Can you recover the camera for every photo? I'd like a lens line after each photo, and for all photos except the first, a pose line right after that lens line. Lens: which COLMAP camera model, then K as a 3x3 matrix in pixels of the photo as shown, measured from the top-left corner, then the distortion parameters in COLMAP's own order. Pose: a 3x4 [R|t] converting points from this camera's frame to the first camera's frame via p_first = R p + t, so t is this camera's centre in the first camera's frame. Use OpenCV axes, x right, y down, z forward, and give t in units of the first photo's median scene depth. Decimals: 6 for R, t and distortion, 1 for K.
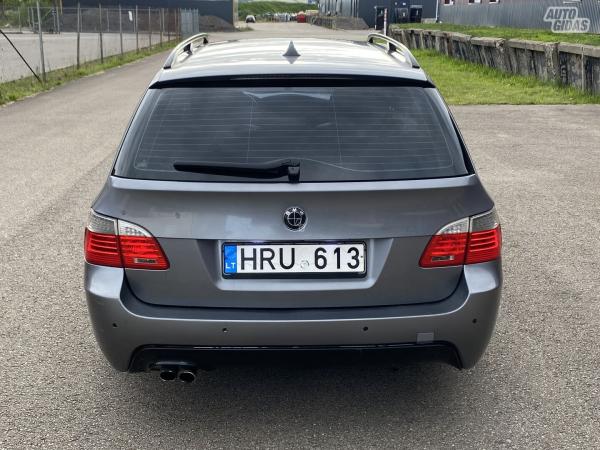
lens RADIAL K [[730.5, 0, 300.5], [0, 730.5, 219.6], [0, 0, 1]] dist [0.021907, 0.000000]
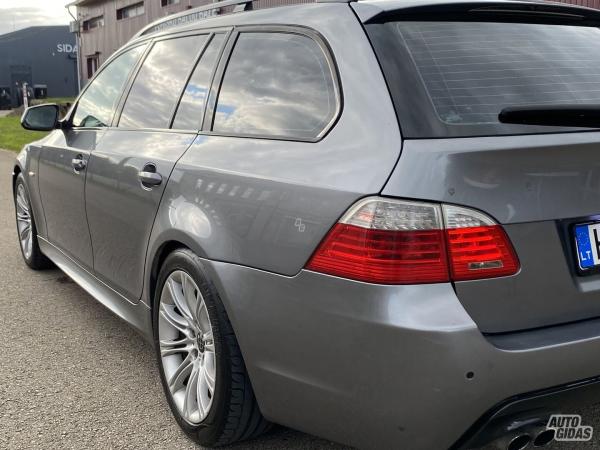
lens RADIAL K [[730.5, 0, 298.3], [0, 730.5, 227.6], [0, 0, 1]] dist [0.021907, 0.000000]
pose [[0.874838, -0.099080, 0.474174, -0.652998], [0.144816, 0.987587, -0.060824, 0.039734], [-0.462262, 0.121879, 0.878328, 0.517369]]
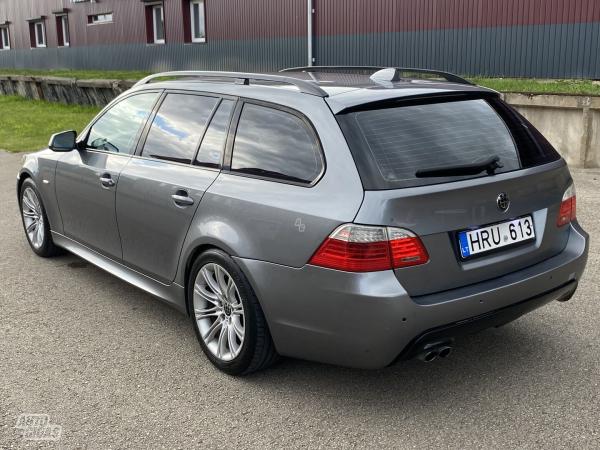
lens RADIAL K [[730.5, 0, 301.4], [0, 730.5, 228.6], [0, 0, 1]] dist [0.021907, 0.000000]
pose [[0.808458, -0.155365, 0.567677, -0.994459], [0.180730, 0.983462, 0.011772, -0.034231], [-0.560118, 0.093079, 0.823167, 0.152361]]
